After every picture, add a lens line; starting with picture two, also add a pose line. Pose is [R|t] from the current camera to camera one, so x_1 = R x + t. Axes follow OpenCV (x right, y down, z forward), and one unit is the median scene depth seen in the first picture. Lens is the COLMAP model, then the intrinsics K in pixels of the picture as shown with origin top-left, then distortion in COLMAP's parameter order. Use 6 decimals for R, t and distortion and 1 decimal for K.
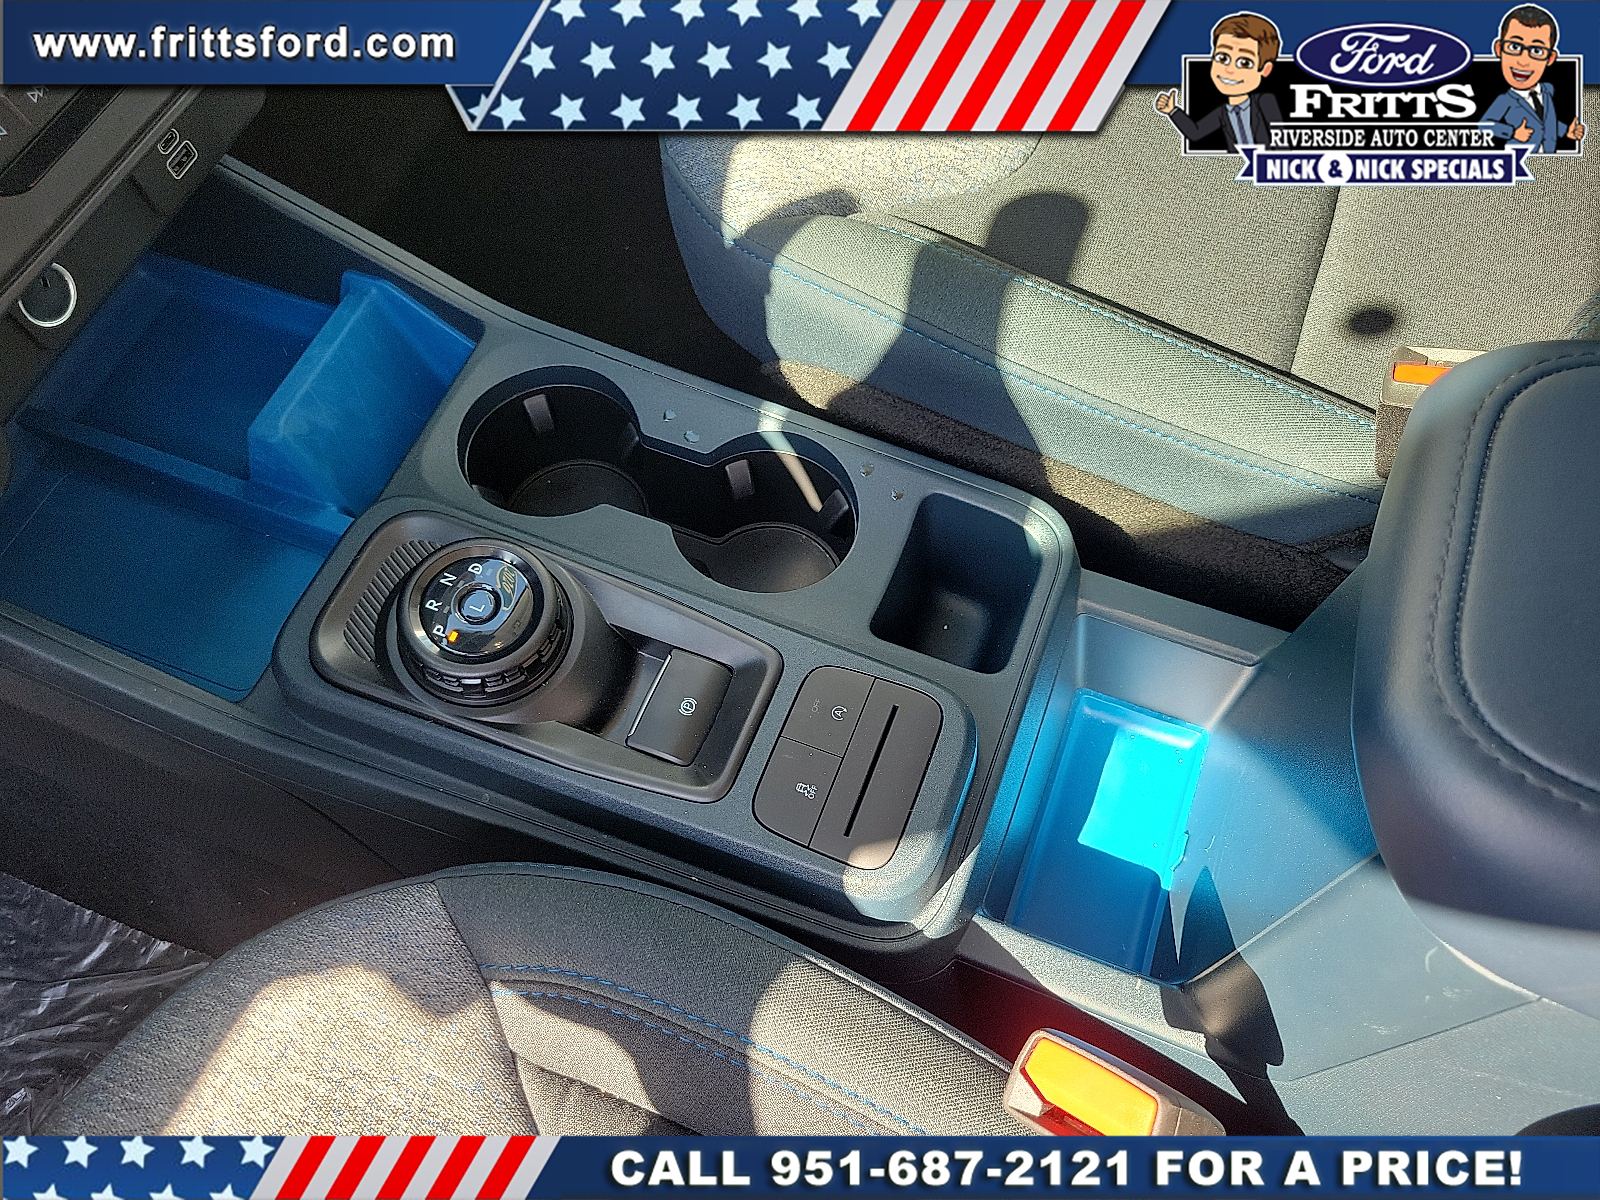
lens RADIAL K [[1239.5, 0, 786.6], [0, 1239.5, 601.5], [0, 0, 1]] dist [0.065418, -0.001080]
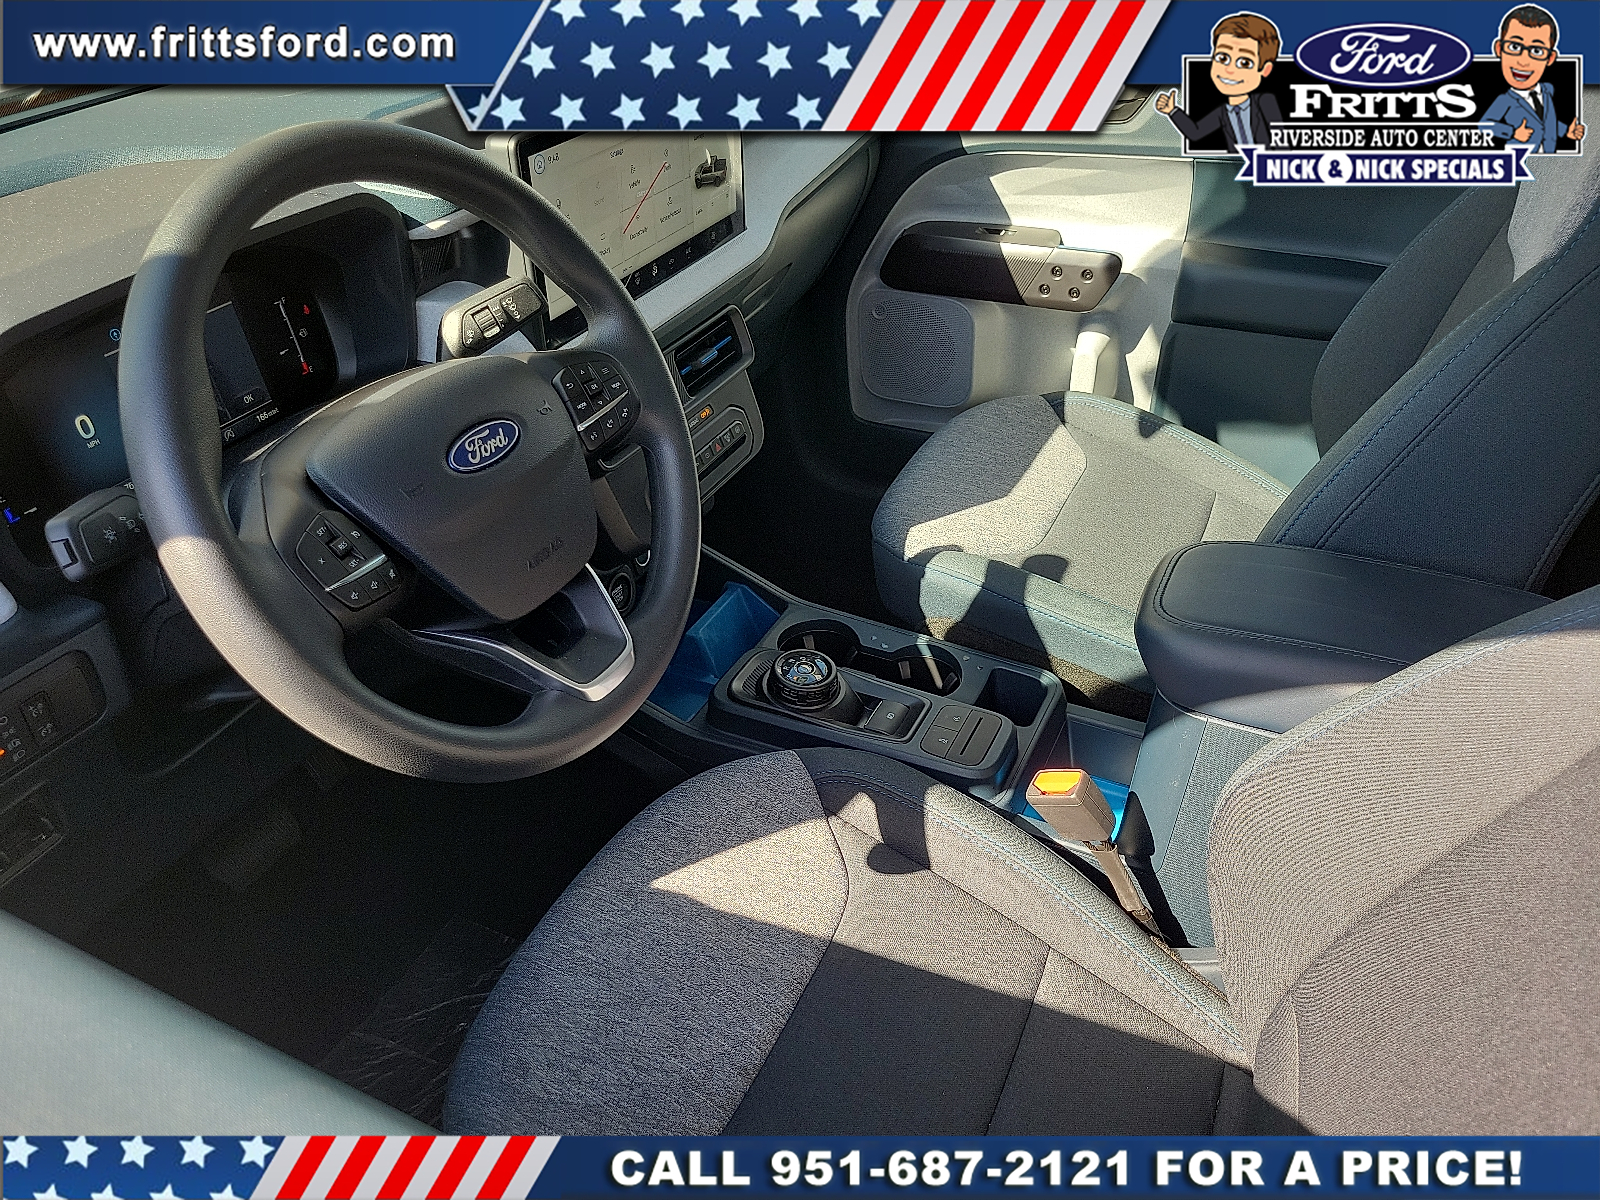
lens RADIAL K [[1239.5, 0, 786.6], [0, 1239.5, 601.5], [0, 0, 1]] dist [0.065418, -0.001080]
pose [[0.997480, 0.028424, -0.065007, -0.114795], [-0.056584, 0.871461, -0.487189, 0.913958], [0.042804, 0.489640, 0.870874, -0.977903]]
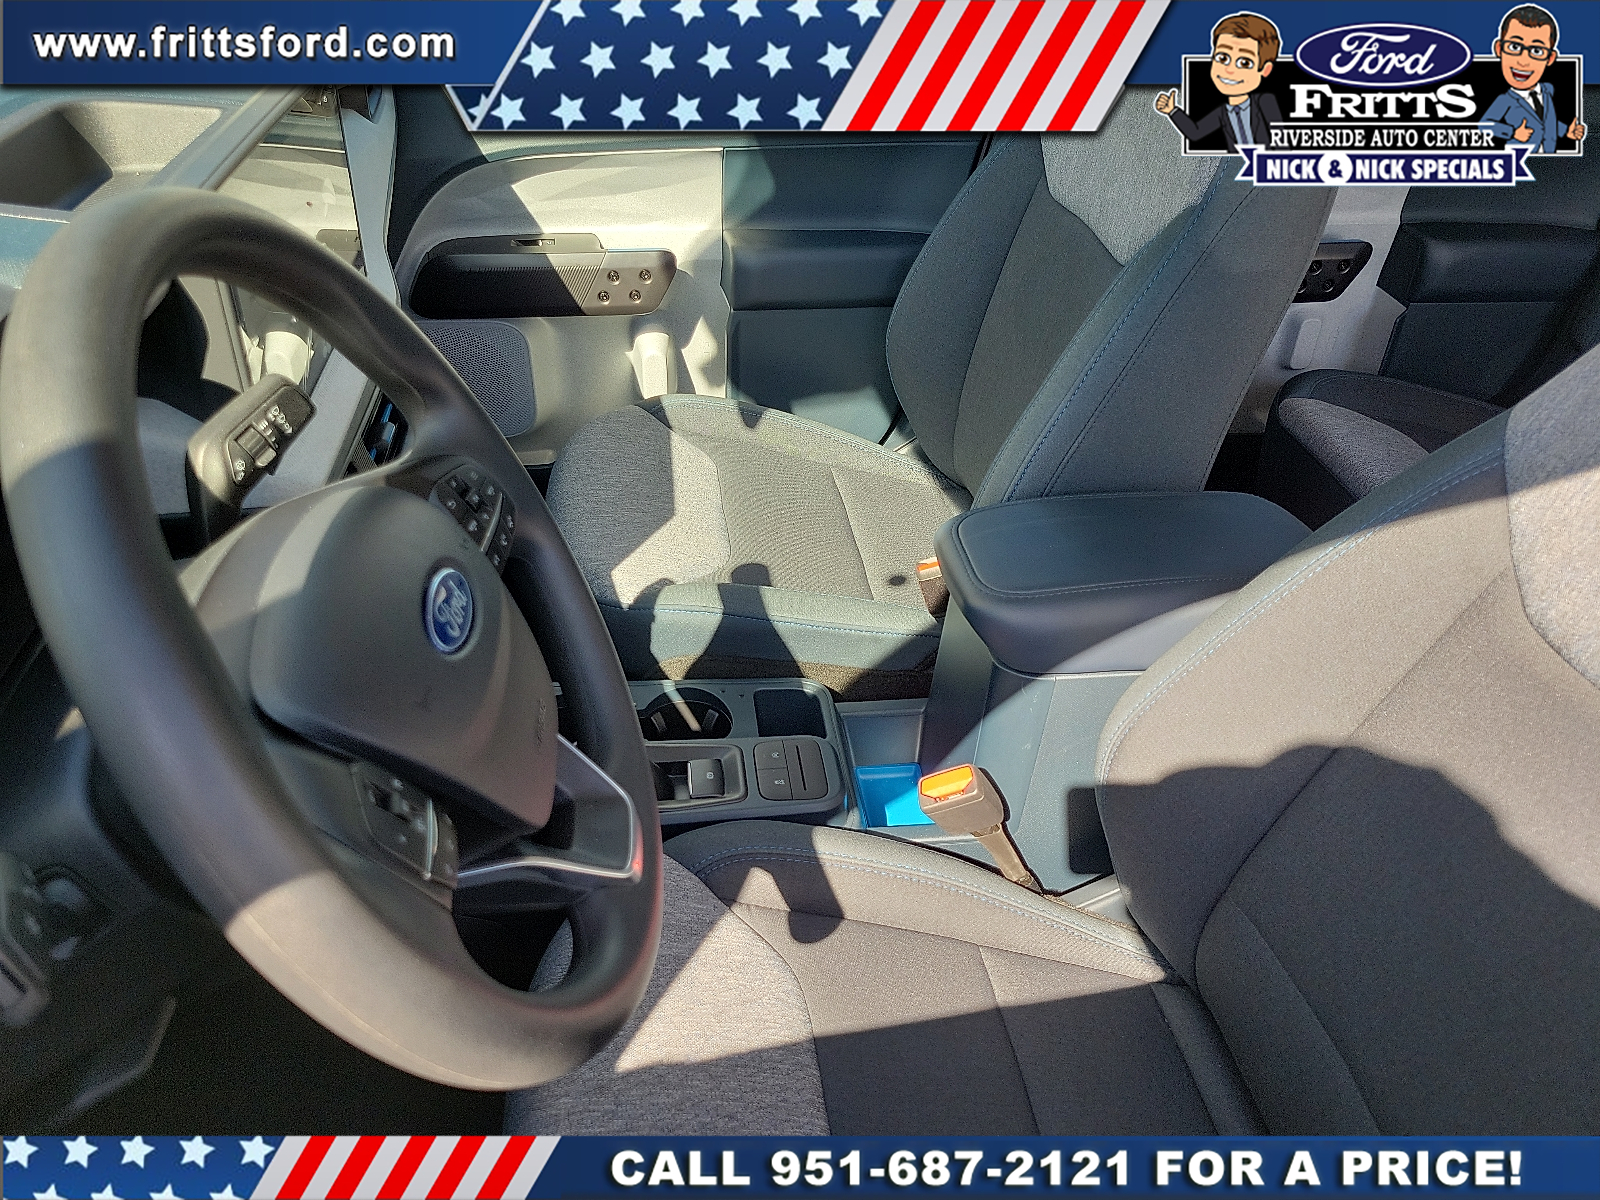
lens RADIAL K [[1239.5, 0, 786.6], [0, 1239.5, 601.5], [0, 0, 1]] dist [0.065418, -0.001080]
pose [[0.876707, -0.240222, 0.416747, -0.680543], [0.411964, 0.822243, -0.392687, 0.638417], [-0.248335, 0.515956, 0.819829, -0.792129]]
